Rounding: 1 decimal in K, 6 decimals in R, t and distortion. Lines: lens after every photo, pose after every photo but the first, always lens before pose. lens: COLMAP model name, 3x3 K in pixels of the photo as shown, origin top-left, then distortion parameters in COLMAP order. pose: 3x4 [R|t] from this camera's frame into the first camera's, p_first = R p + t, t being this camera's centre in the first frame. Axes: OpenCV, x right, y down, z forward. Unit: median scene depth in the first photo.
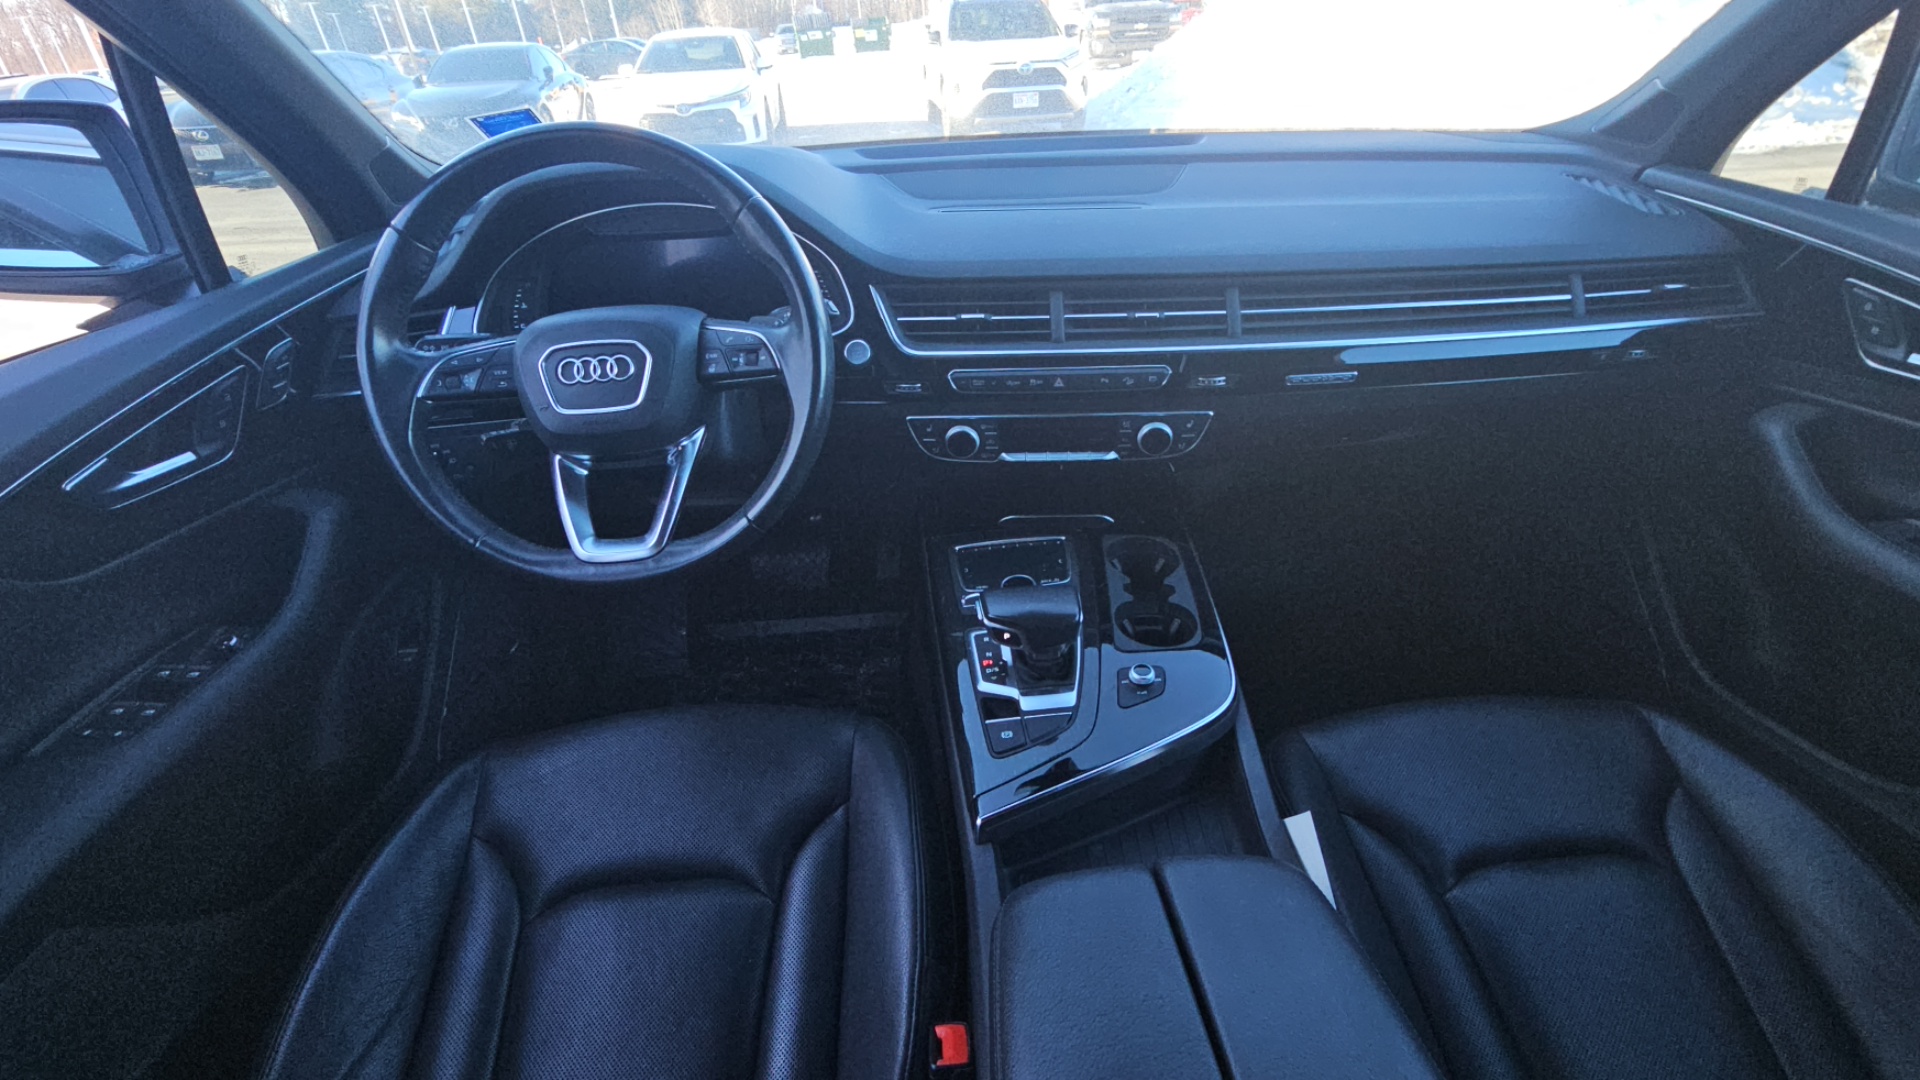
lens RADIAL K [[843.7, 0, 976.6], [0, 843.7, 547.3], [0, 0, 1]] dist [0.002891, -0.000115]
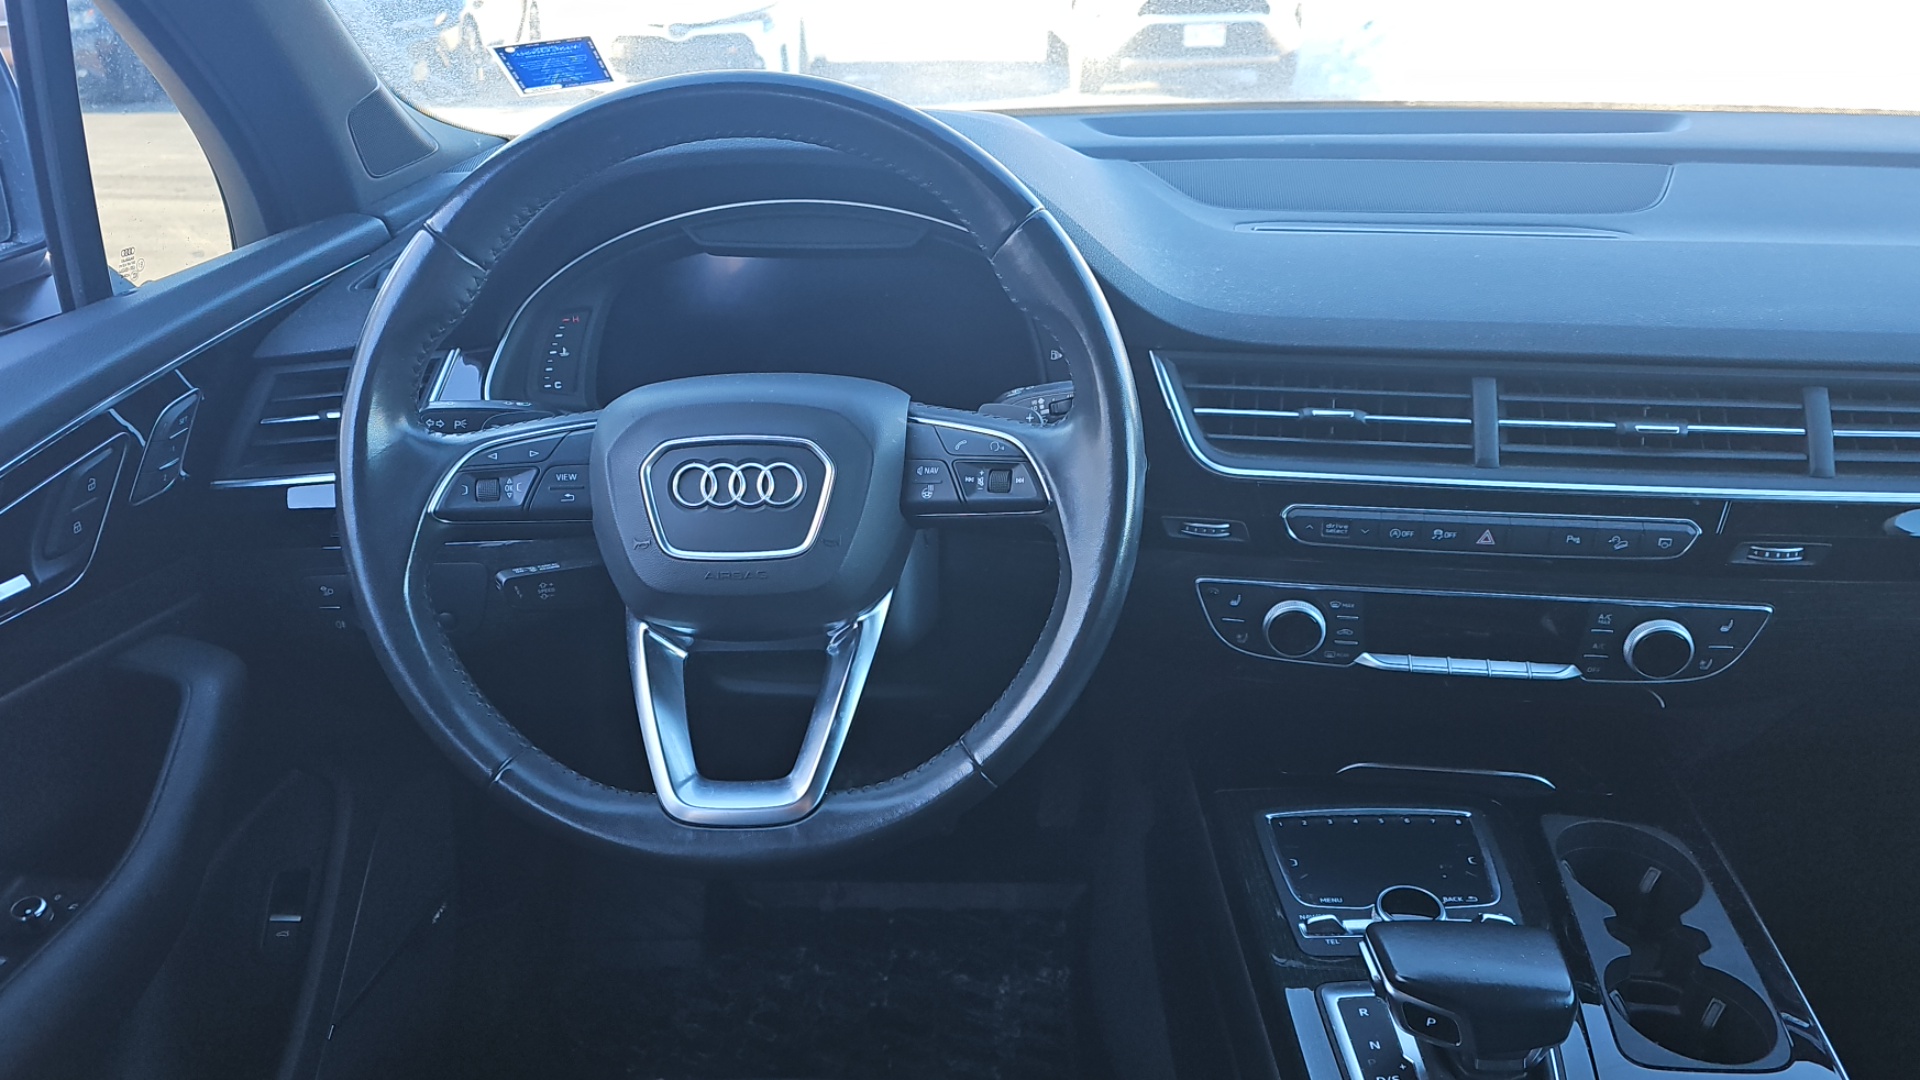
lens RADIAL K [[1364.5, 0, 968.4], [0, 1364.5, 546.6], [0, 0, 1]] dist [0.086796, -0.095599]
pose [[0.995036, 0.064061, -0.076150, -0.174508], [-0.073250, 0.989482, -0.124739, -0.050679], [0.067358, 0.129698, 0.989263, 0.074880]]
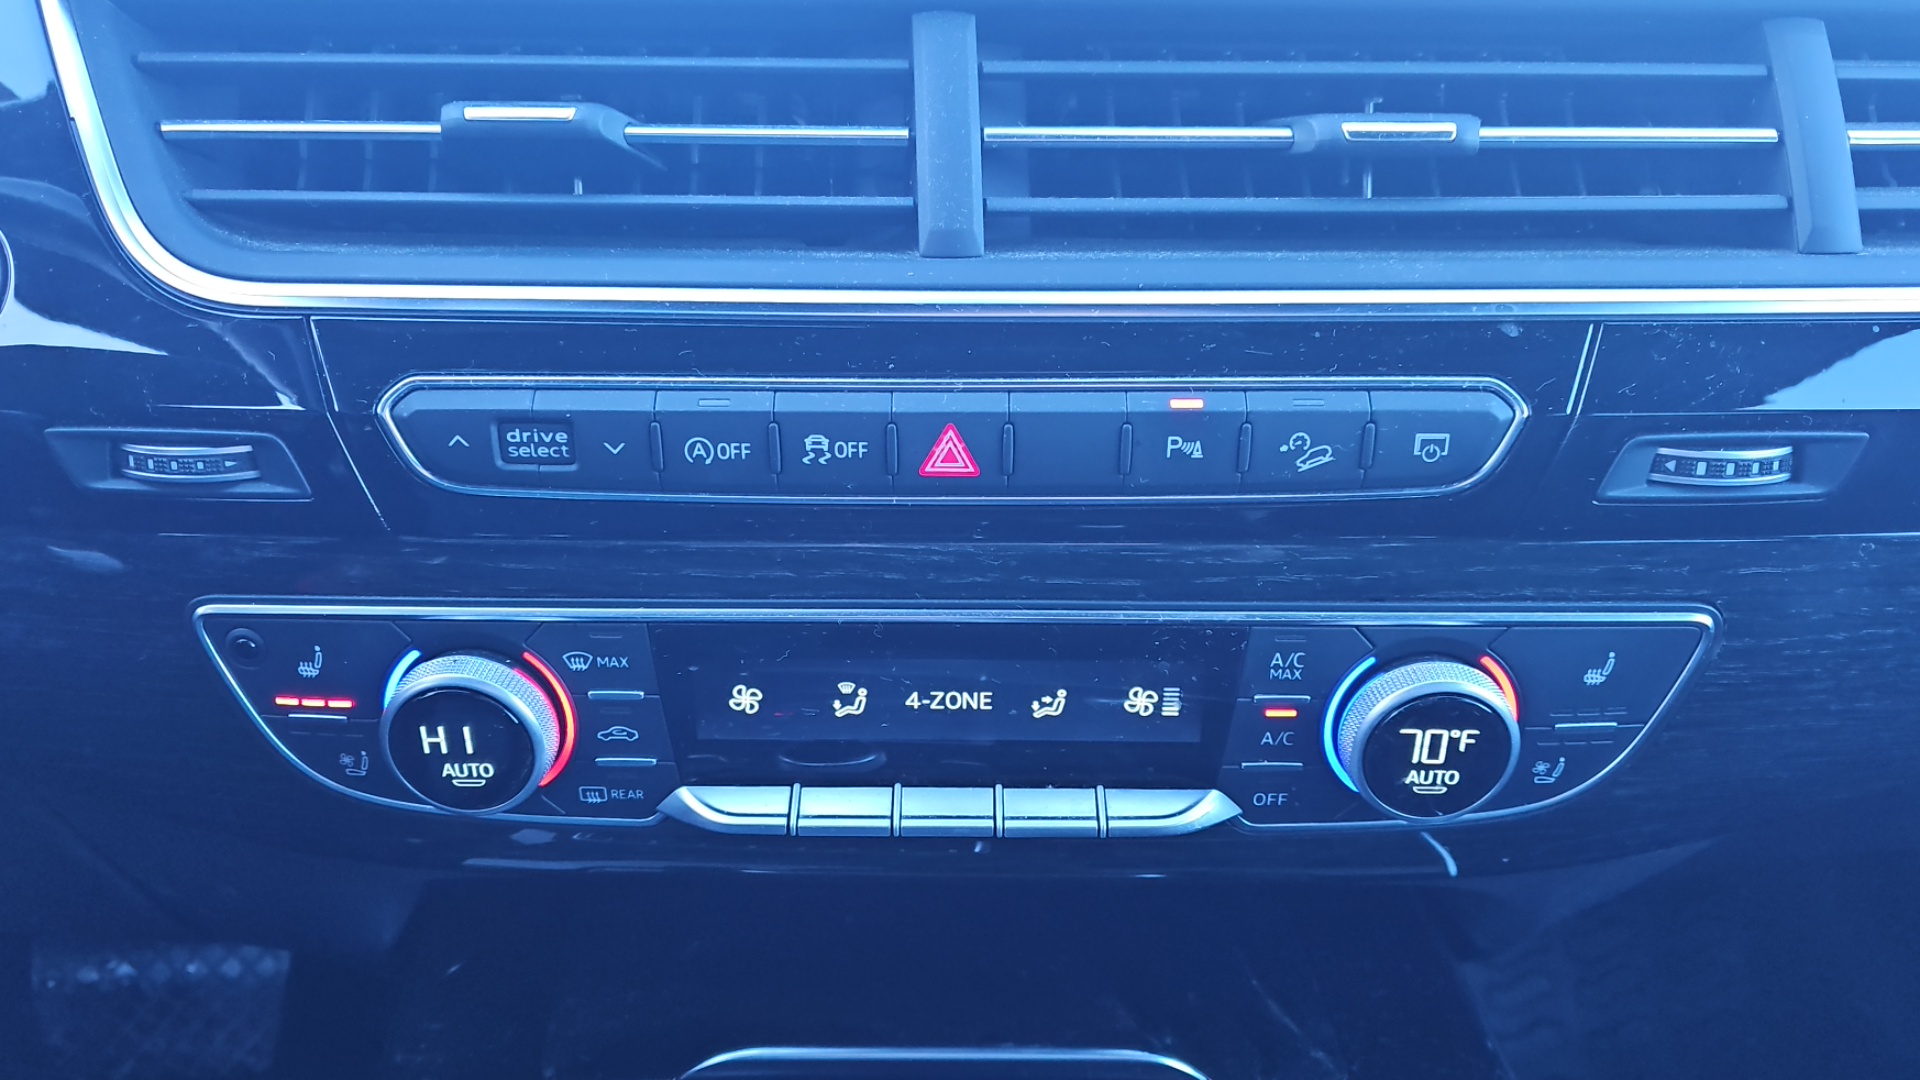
lens RADIAL K [[1364.5, 0, 968.4], [0, 1364.5, 546.6], [0, 0, 1]] dist [0.086796, -0.095599]
pose [[0.999131, 0.021497, 0.035707, 0.091937], [-0.016581, 0.991022, -0.132670, -0.132709], [-0.038238, 0.131963, 0.990517, 0.693039]]
